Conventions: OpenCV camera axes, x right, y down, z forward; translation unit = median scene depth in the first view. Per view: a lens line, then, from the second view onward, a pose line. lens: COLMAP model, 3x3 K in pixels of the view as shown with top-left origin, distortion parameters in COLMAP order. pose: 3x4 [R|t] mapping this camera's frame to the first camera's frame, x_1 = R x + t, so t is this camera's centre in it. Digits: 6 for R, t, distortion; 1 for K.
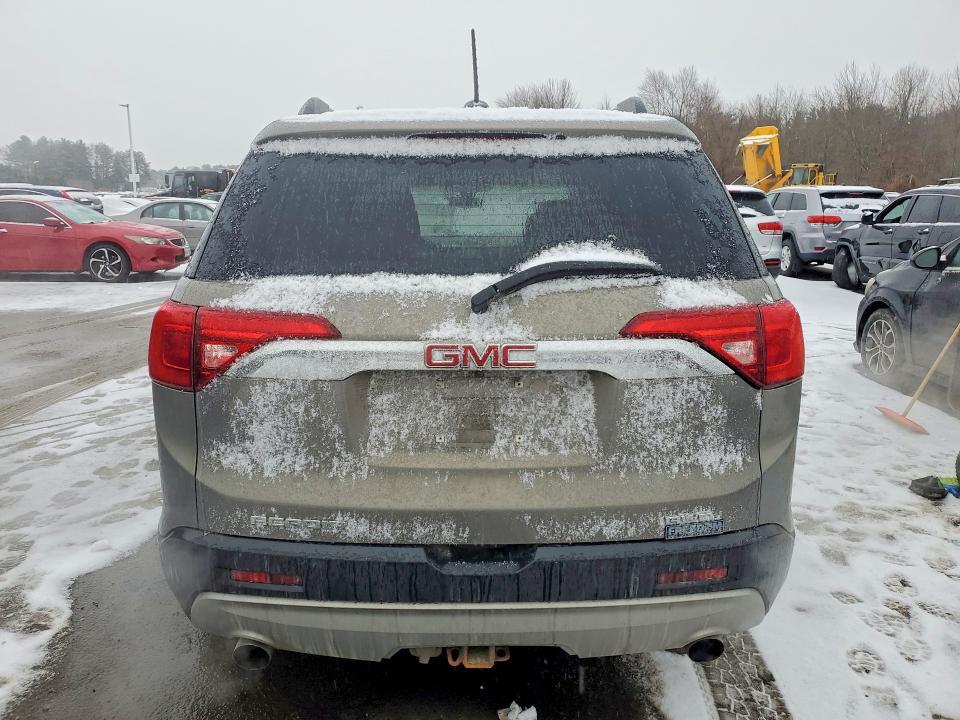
lens RADIAL K [[746.2, 0, 470.3], [0, 746.2, 346.1], [0, 0, 1]] dist [-0.001788, 0.017912]
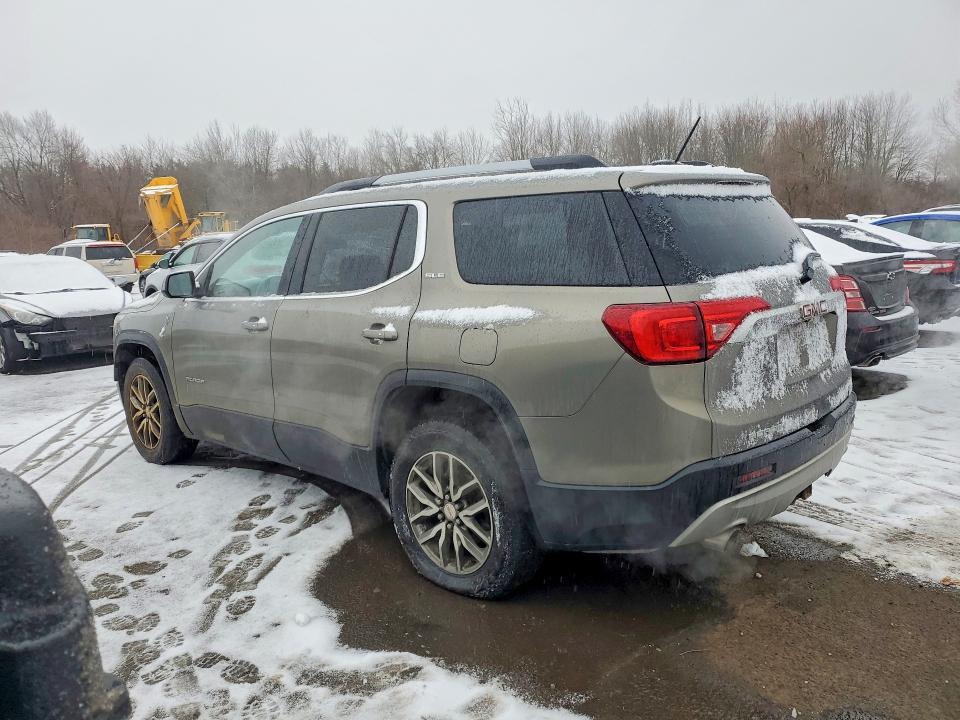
lens RADIAL K [[746.2, 0, 478.5], [0, 746.2, 360.8], [0, 0, 1]] dist [-0.001788, 0.017912]
pose [[0.713301, -0.155022, 0.683498, -1.229993], [0.185143, 0.982267, 0.029568, -0.045032], [-0.675961, 0.105454, 0.729353, 0.191885]]
